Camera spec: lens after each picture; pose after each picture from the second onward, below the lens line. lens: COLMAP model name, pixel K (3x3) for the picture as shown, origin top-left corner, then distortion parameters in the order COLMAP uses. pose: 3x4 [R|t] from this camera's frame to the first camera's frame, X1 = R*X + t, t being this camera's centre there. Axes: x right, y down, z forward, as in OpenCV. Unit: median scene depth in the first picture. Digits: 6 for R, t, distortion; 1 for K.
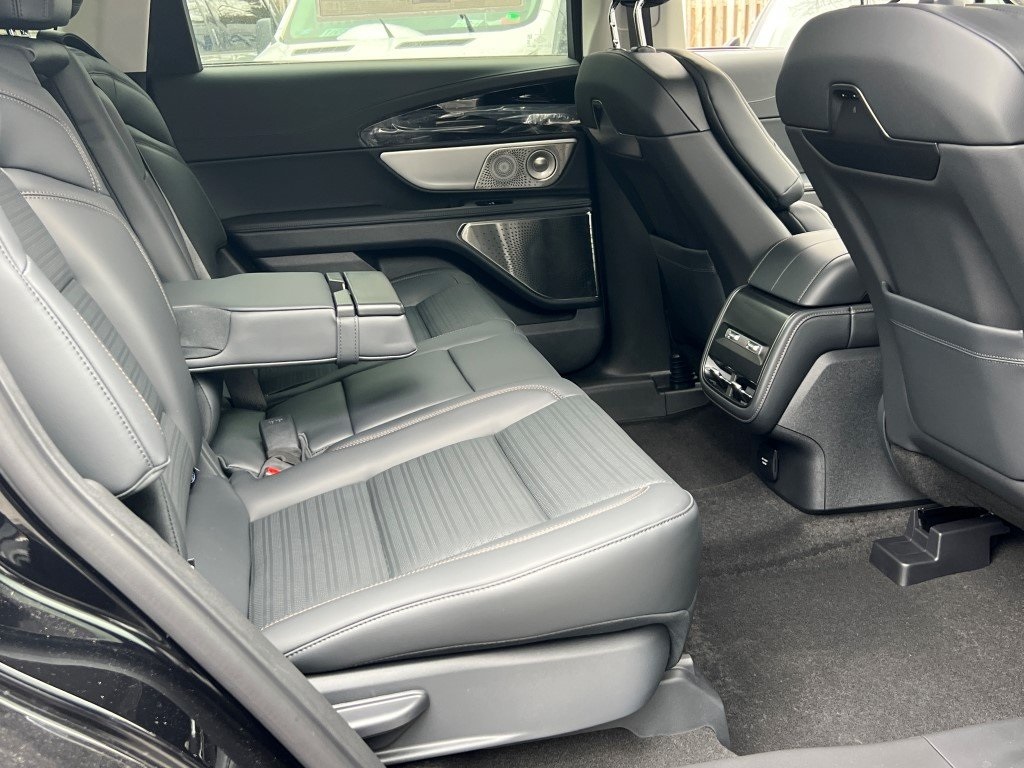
lens RADIAL K [[1088.1, 0, 510.1], [0, 1088.1, 384.5], [0, 0, 1]] dist [0.048641, 0.000000]
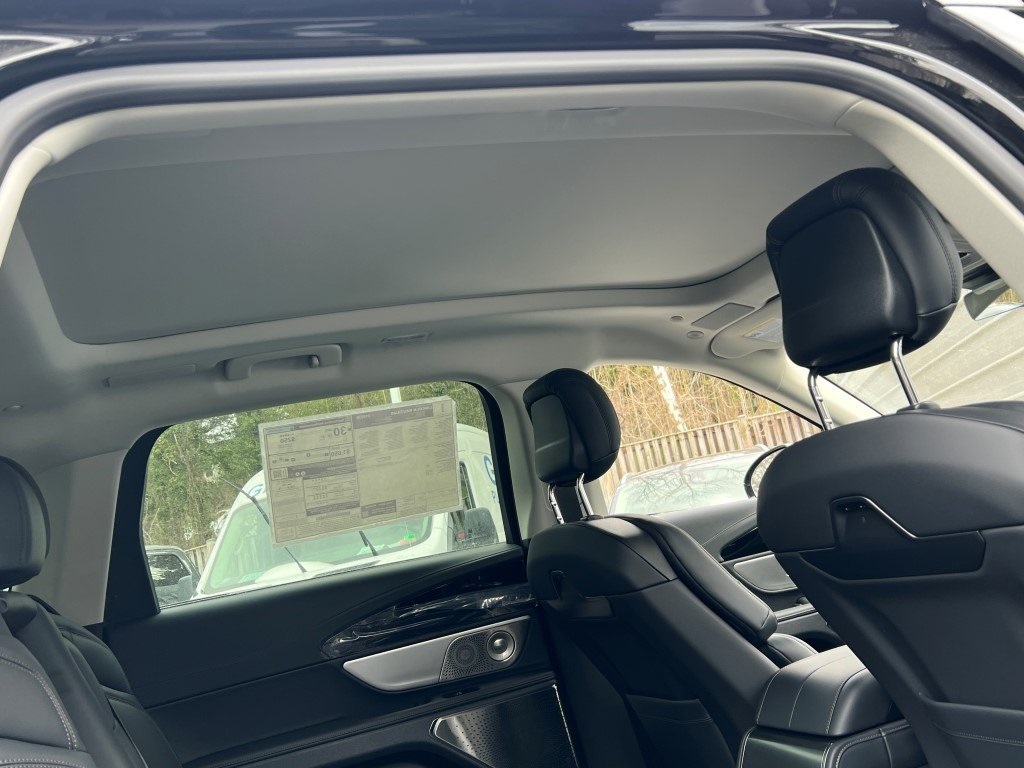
lens RADIAL K [[932.2, 0, 514.8], [0, 932.2, 386.8], [0, 0, 1]] dist [0.037001, 0.000000]
pose [[0.978625, -0.129221, 0.159984, -0.081273], [0.189032, 0.871595, -0.452314, -0.015961], [-0.080993, 0.472888, 0.877392, 0.130823]]
